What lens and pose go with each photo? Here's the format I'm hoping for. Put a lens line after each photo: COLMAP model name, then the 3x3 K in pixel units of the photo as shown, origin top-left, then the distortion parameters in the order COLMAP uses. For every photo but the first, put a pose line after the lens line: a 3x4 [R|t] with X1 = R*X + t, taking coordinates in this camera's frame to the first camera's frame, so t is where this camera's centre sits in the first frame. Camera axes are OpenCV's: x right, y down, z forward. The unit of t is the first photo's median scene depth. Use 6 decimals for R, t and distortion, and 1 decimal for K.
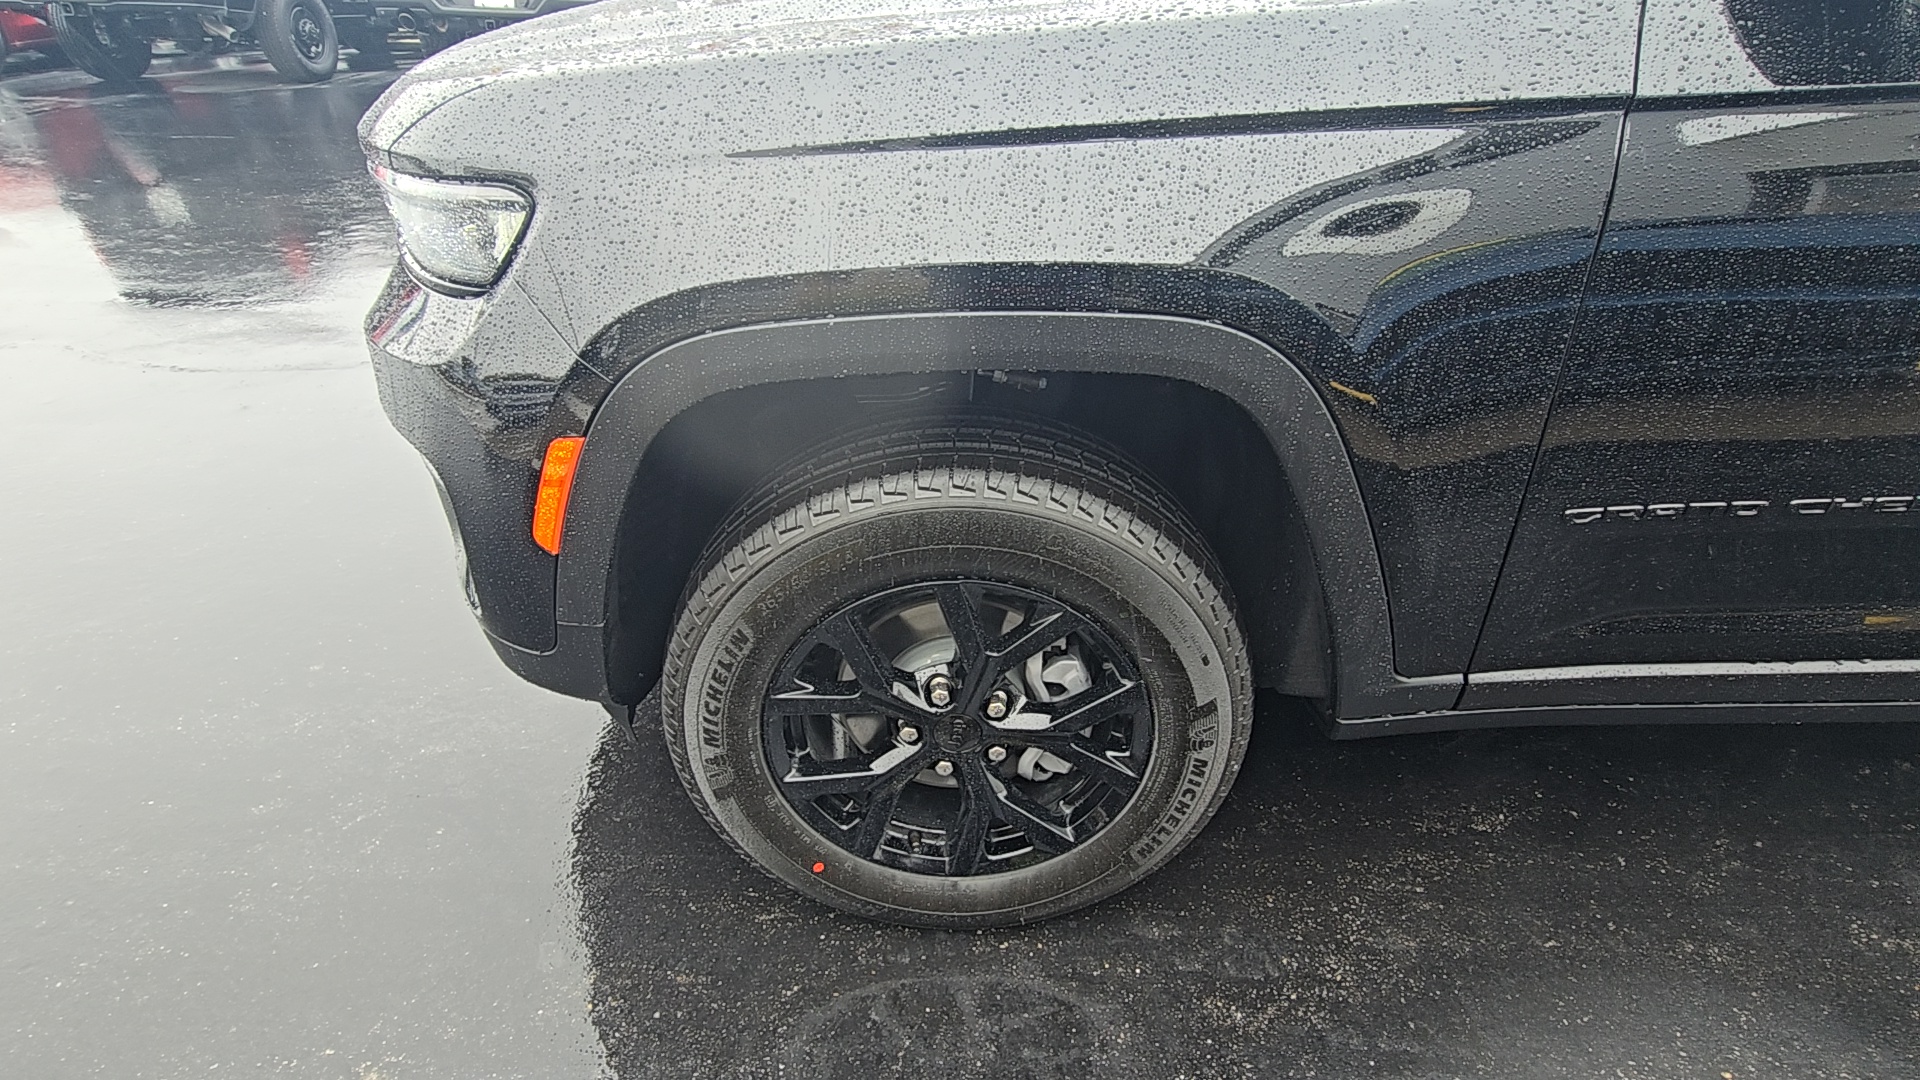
lens RADIAL K [[982.1, 0, 955.3], [0, 982.1, 541.0], [0, 0, 1]] dist [0.001003, -0.001359]
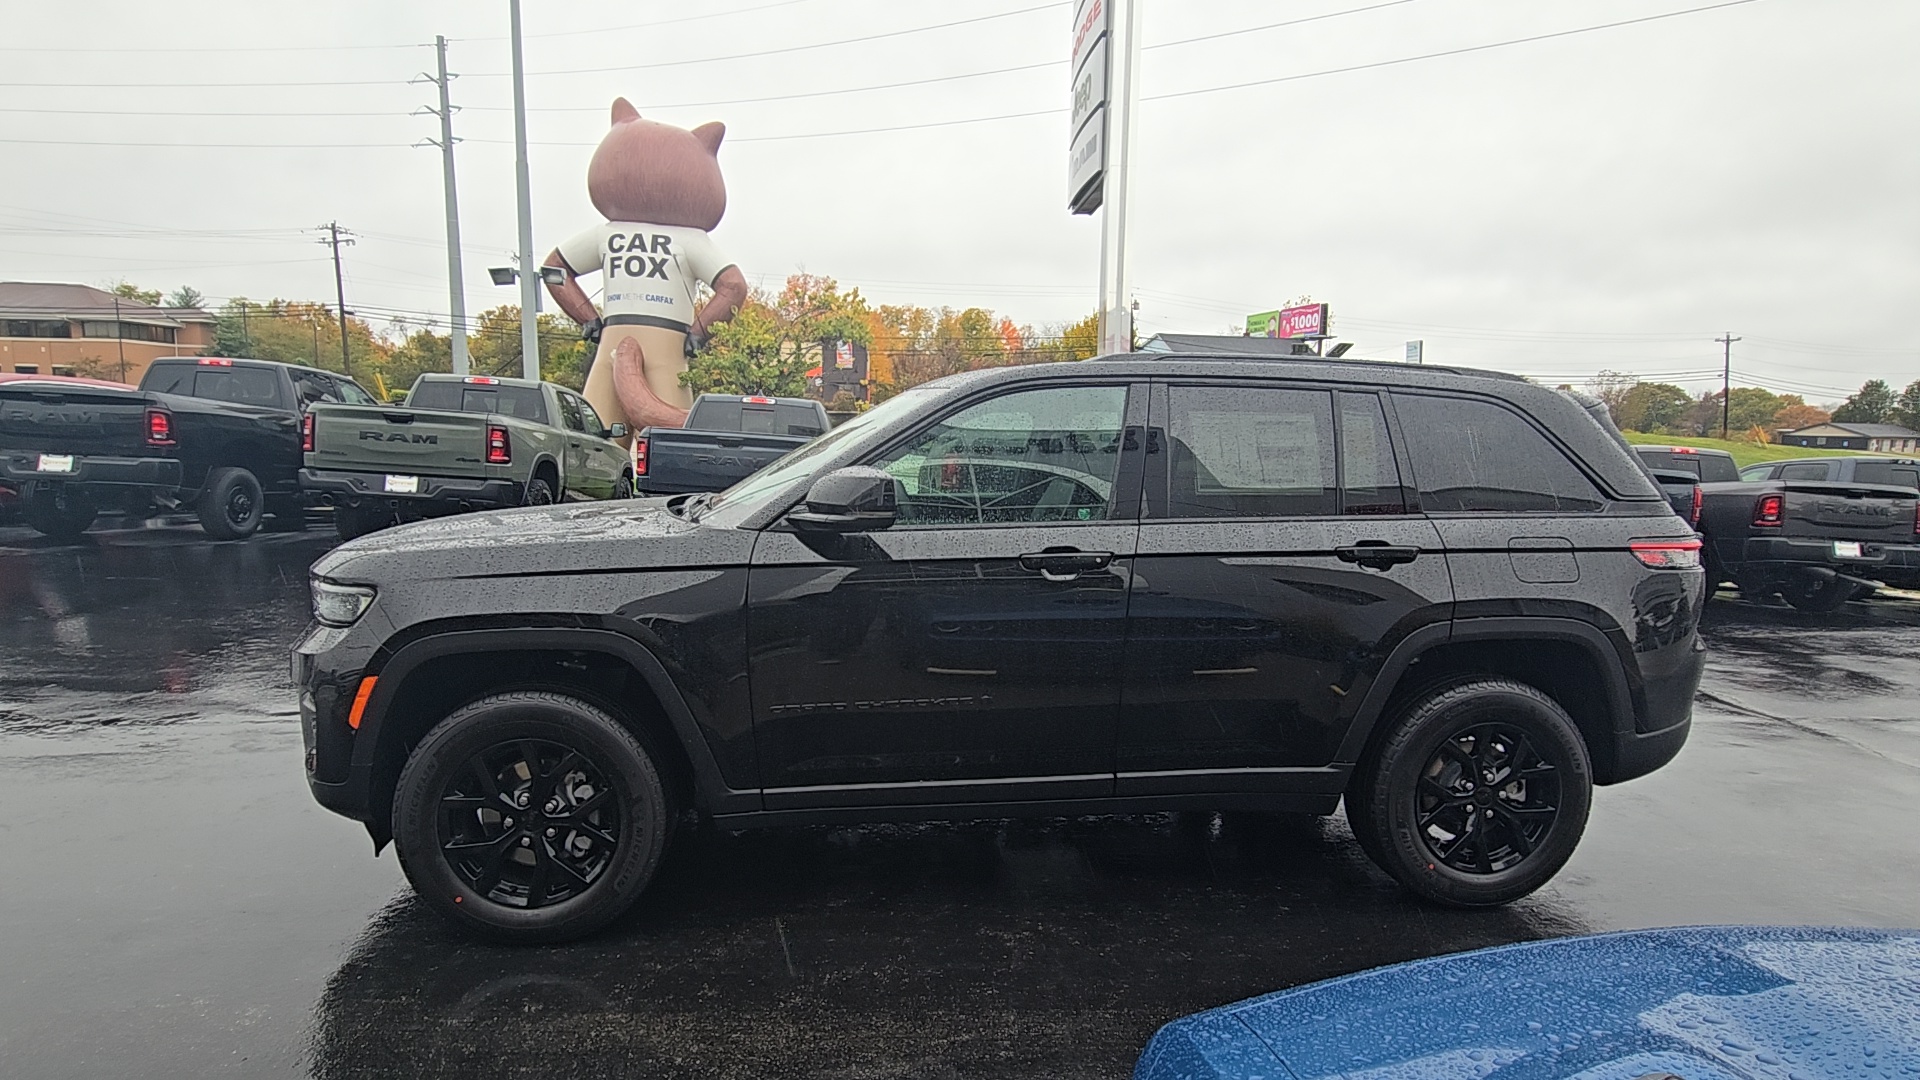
lens RADIAL K [[962.0, 0, 951.8], [0, 962.0, 546.3], [0, 0, 1]] dist [0.000049, -0.001029]
pose [[0.992348, 0.016136, 0.122416, 0.661039], [0.037136, 0.906519, -0.420528, 0.574629], [-0.117759, 0.421856, 0.898983, -1.316169]]
